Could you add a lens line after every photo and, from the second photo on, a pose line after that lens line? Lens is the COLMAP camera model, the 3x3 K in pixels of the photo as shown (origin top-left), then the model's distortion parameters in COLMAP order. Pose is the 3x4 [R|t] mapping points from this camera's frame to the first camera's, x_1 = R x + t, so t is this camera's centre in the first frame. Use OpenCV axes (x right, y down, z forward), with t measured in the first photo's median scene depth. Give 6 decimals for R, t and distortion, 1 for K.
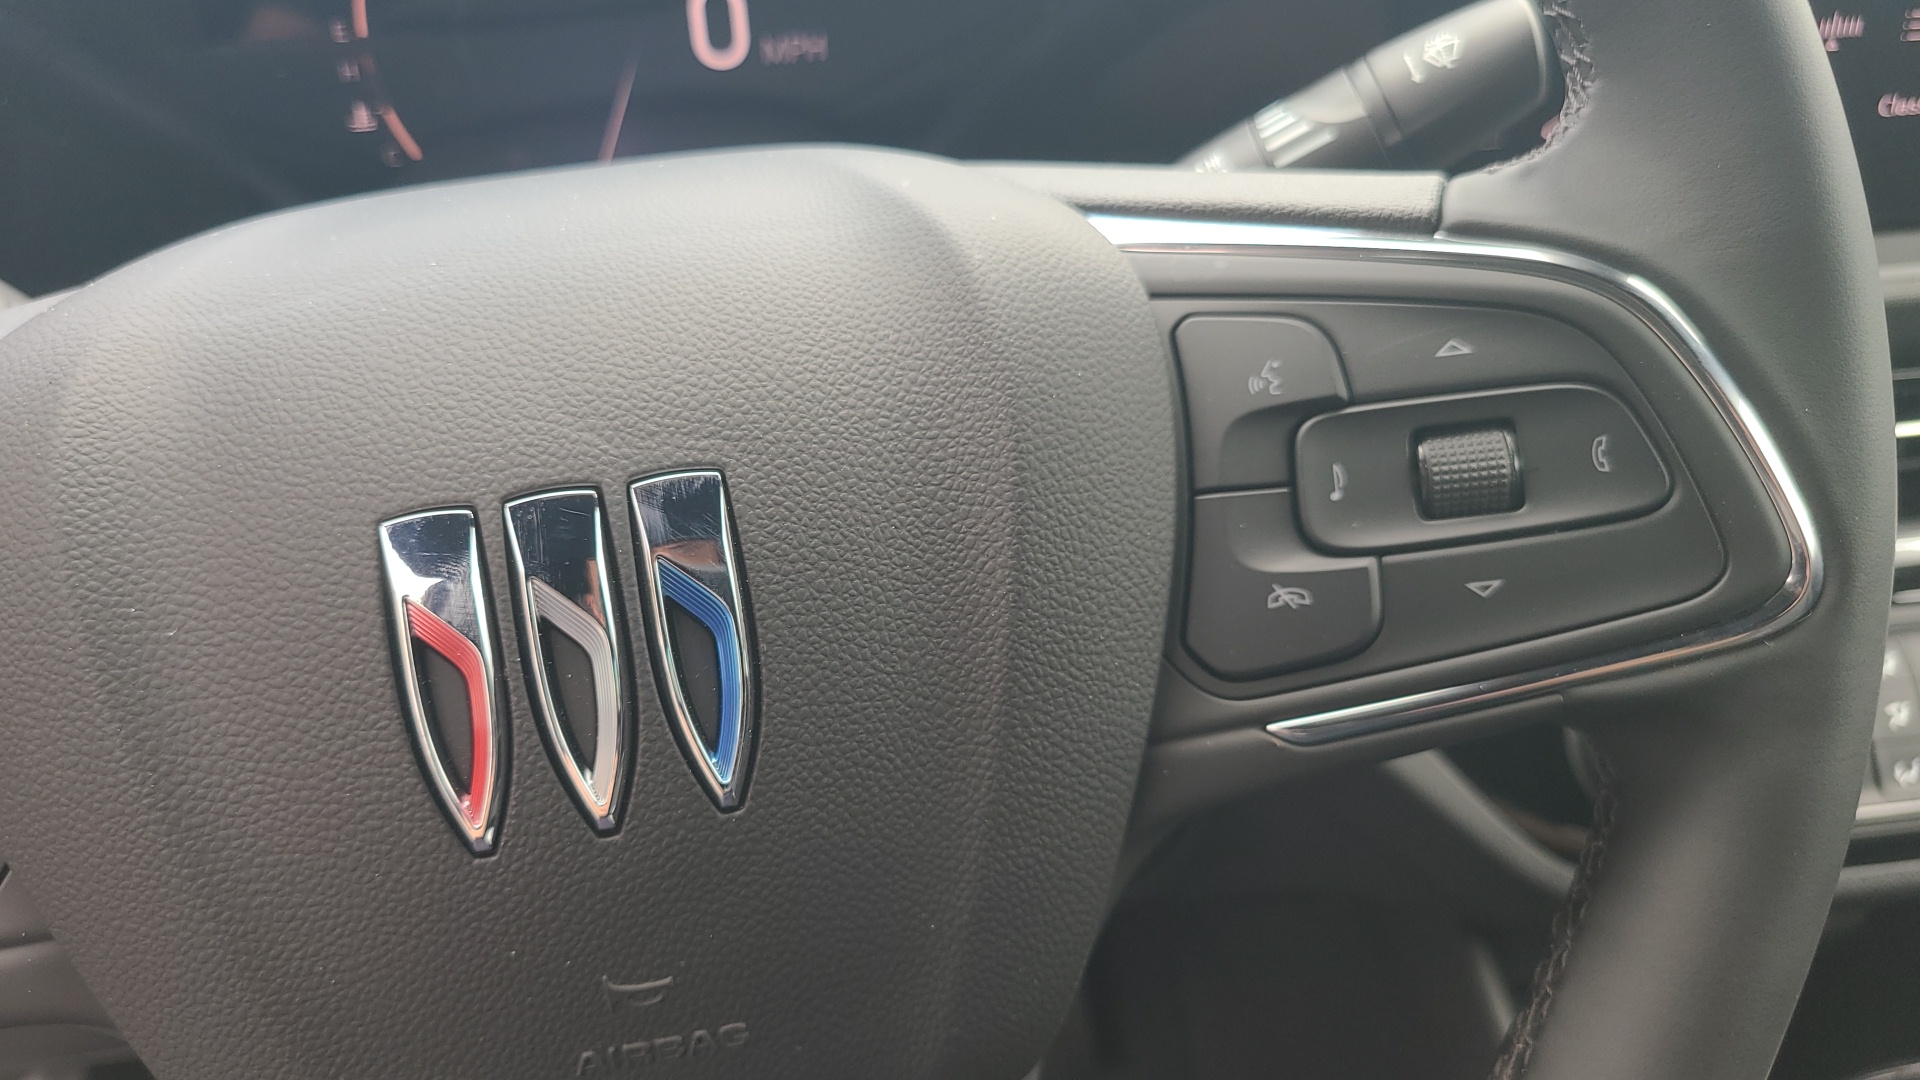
lens RADIAL K [[1553.9, 0, 919.6], [0, 1553.9, 536.7], [0, 0, 1]] dist [-0.018898, 0.005662]
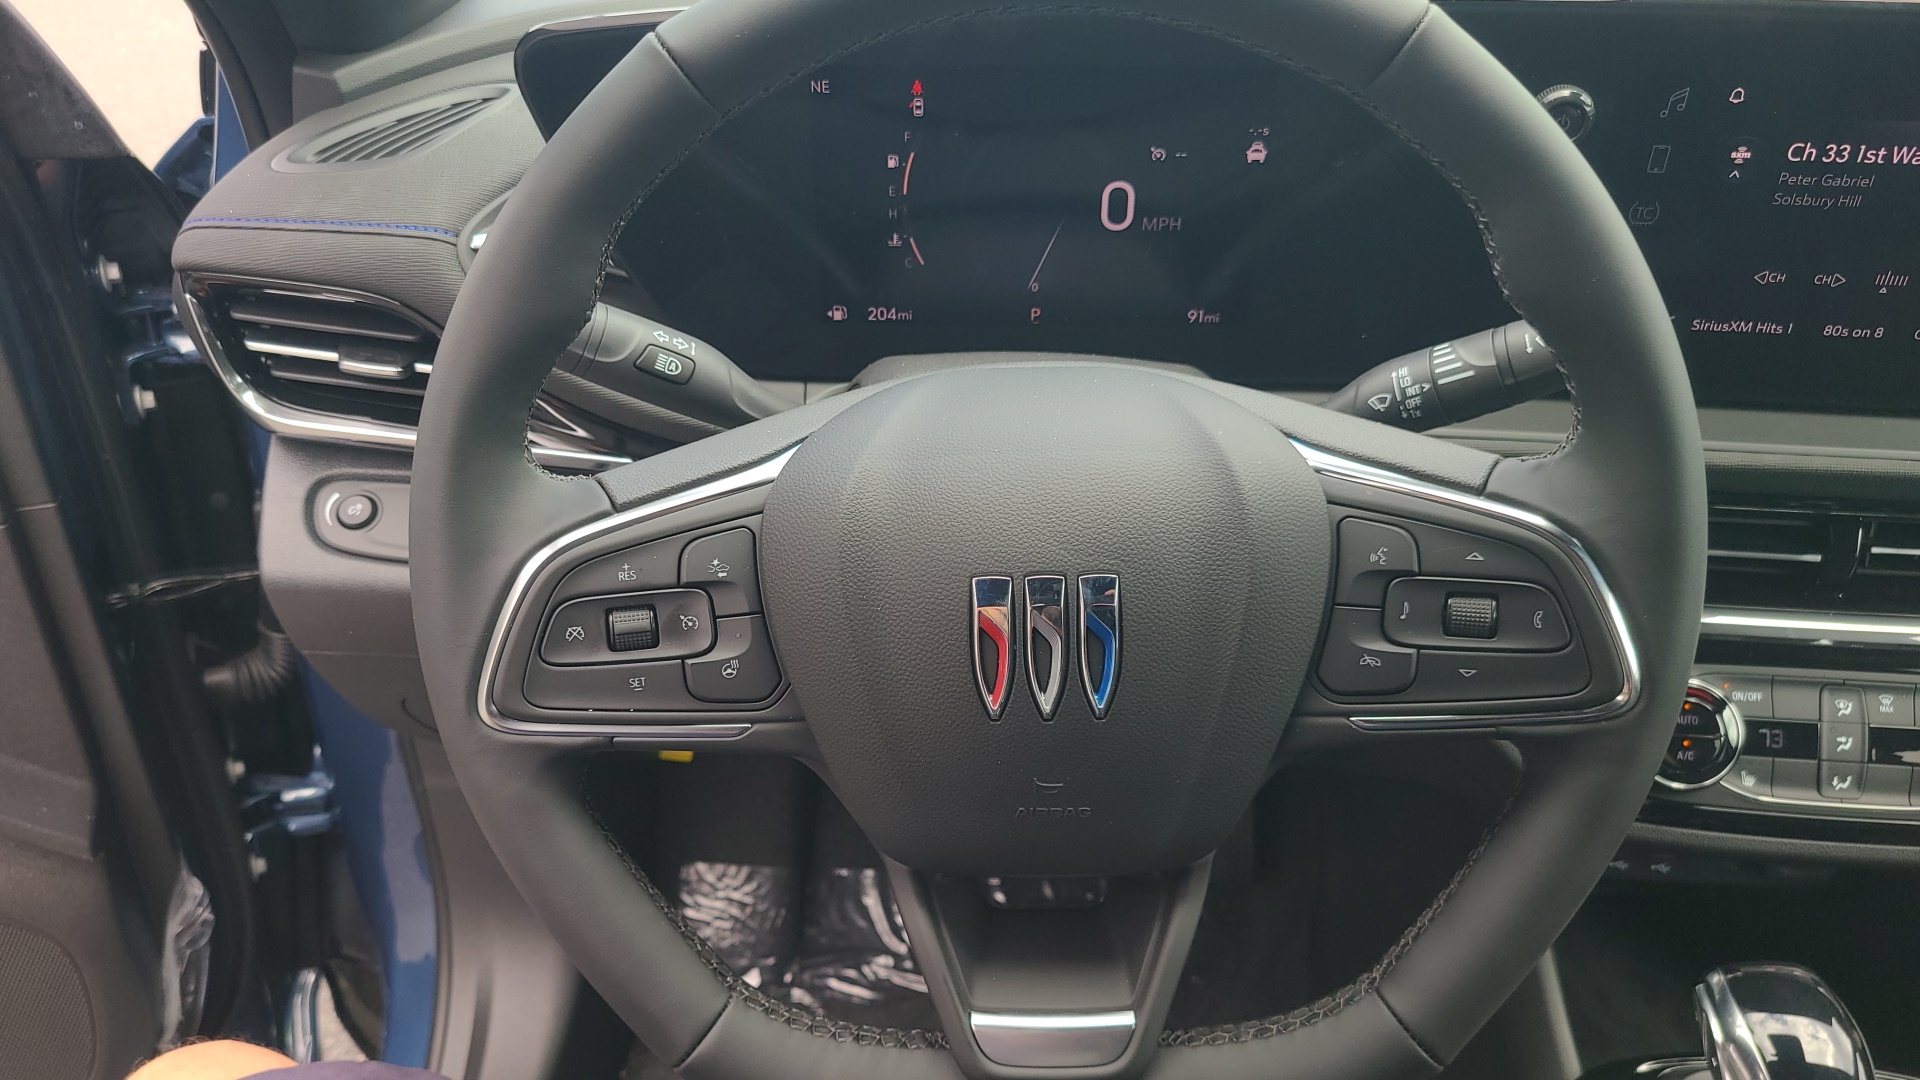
lens RADIAL K [[1378.3, 0, 942.7], [0, 1378.3, 574.5], [0, 0, 1]] dist [0.007280, -0.000009]
pose [[0.976997, 0.155805, -0.145608, -0.083712], [-0.134507, 0.980069, 0.146192, -0.299840], [0.165483, -0.123244, 0.978482, -1.010589]]
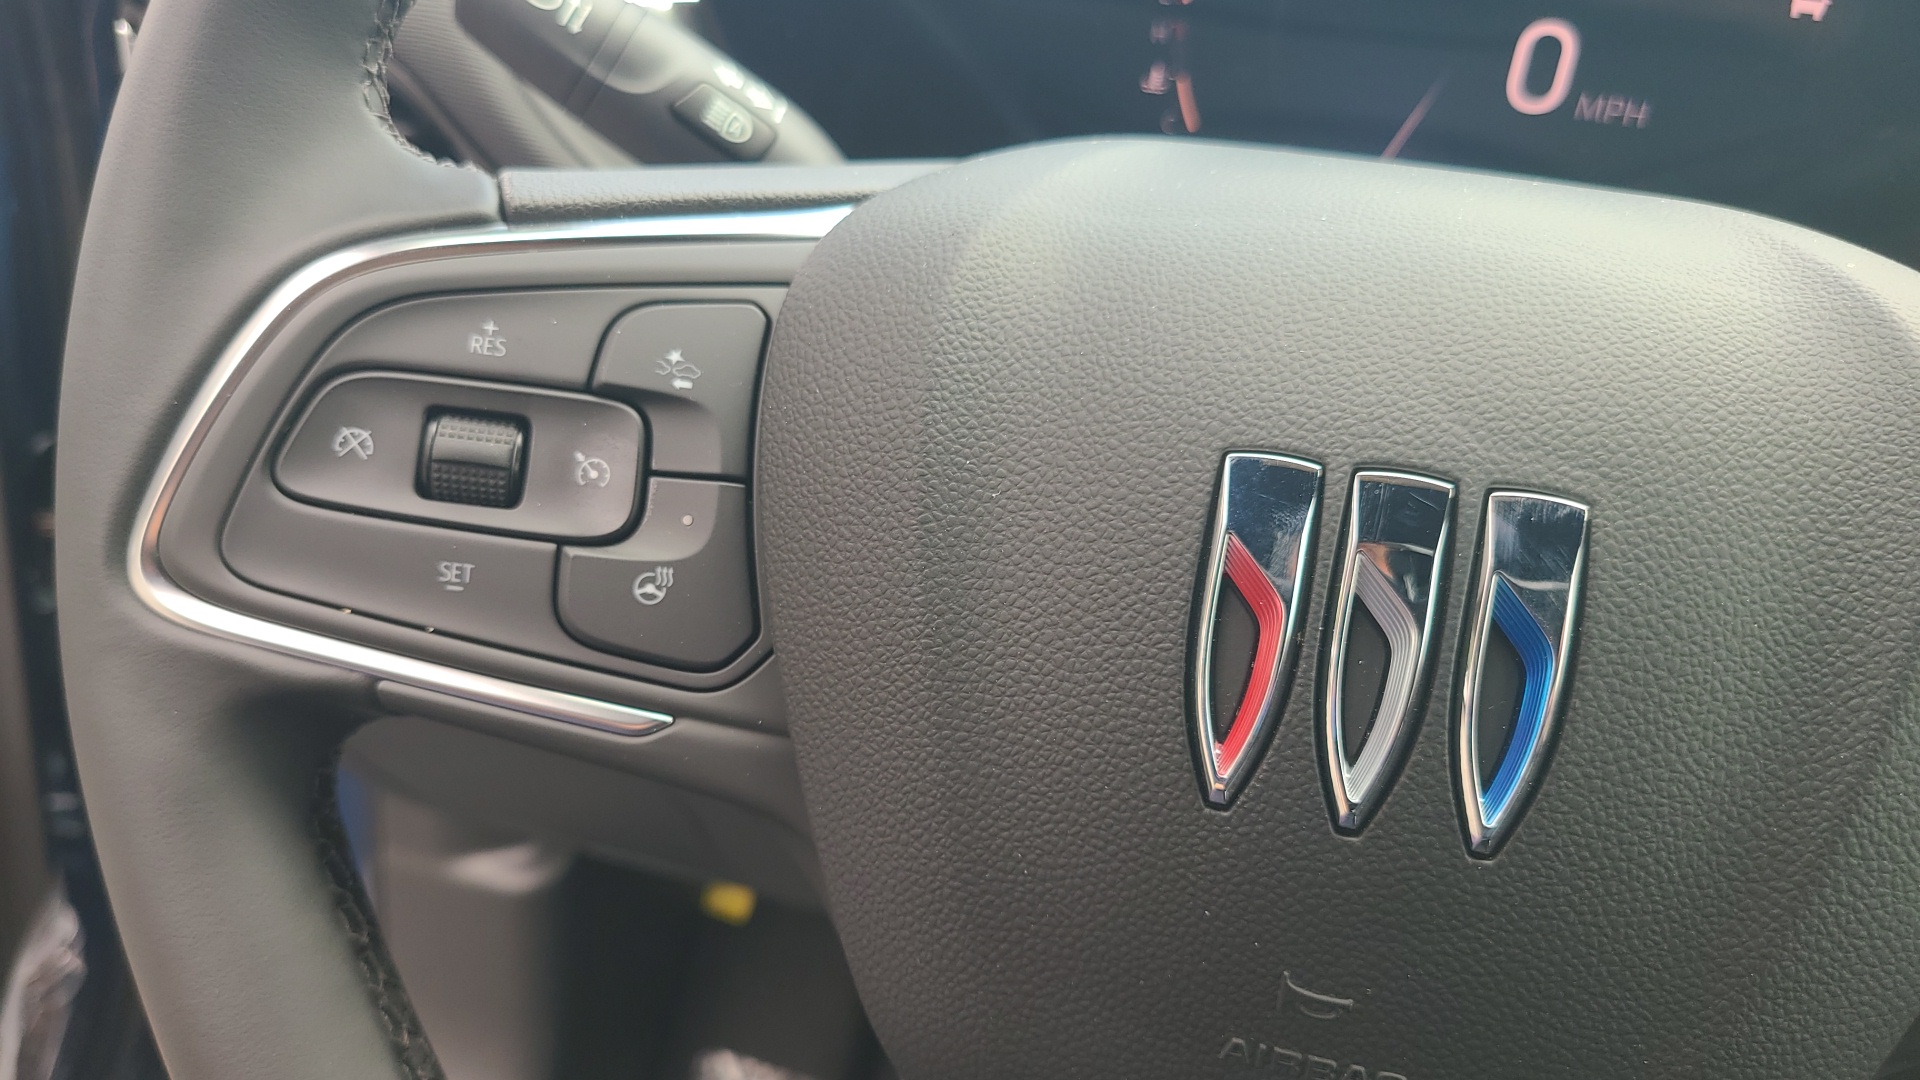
lens RADIAL K [[1553.9, 0, 919.6], [0, 1553.9, 536.7], [0, 0, 1]] dist [-0.018898, 0.005662]
pose [[0.899736, 0.307562, -0.309645, -0.192515], [-0.313827, 0.948983, 0.030710, 0.070200], [0.303293, 0.069545, 0.950356, 0.004576]]
